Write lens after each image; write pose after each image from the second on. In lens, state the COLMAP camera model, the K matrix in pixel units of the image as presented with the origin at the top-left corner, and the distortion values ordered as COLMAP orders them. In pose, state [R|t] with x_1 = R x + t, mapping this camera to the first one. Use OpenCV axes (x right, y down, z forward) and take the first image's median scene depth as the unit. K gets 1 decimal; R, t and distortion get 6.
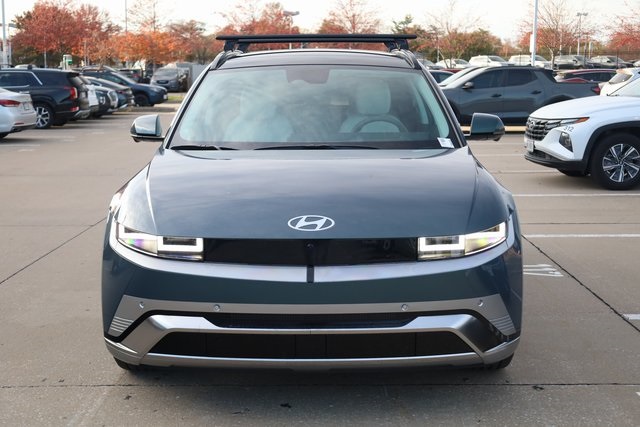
lens RADIAL K [[866.8, 0, 322.8], [0, 866.8, 196.1], [0, 0, 1]] dist [-0.019836, -0.053540]
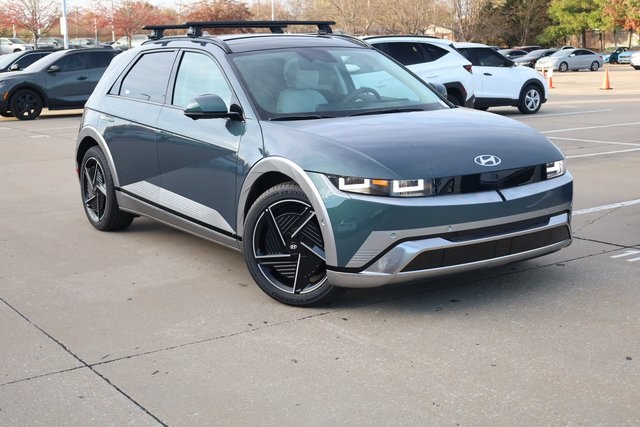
lens RADIAL K [[866.8, 0, 322.8], [0, 866.8, 196.1], [0, 0, 1]] dist [-0.019836, -0.053540]
pose [[0.826339, -0.104800, 0.553336, -0.942567], [0.093814, 0.994420, 0.048240, -0.003466], [-0.555304, 0.012048, 0.831560, -0.003559]]
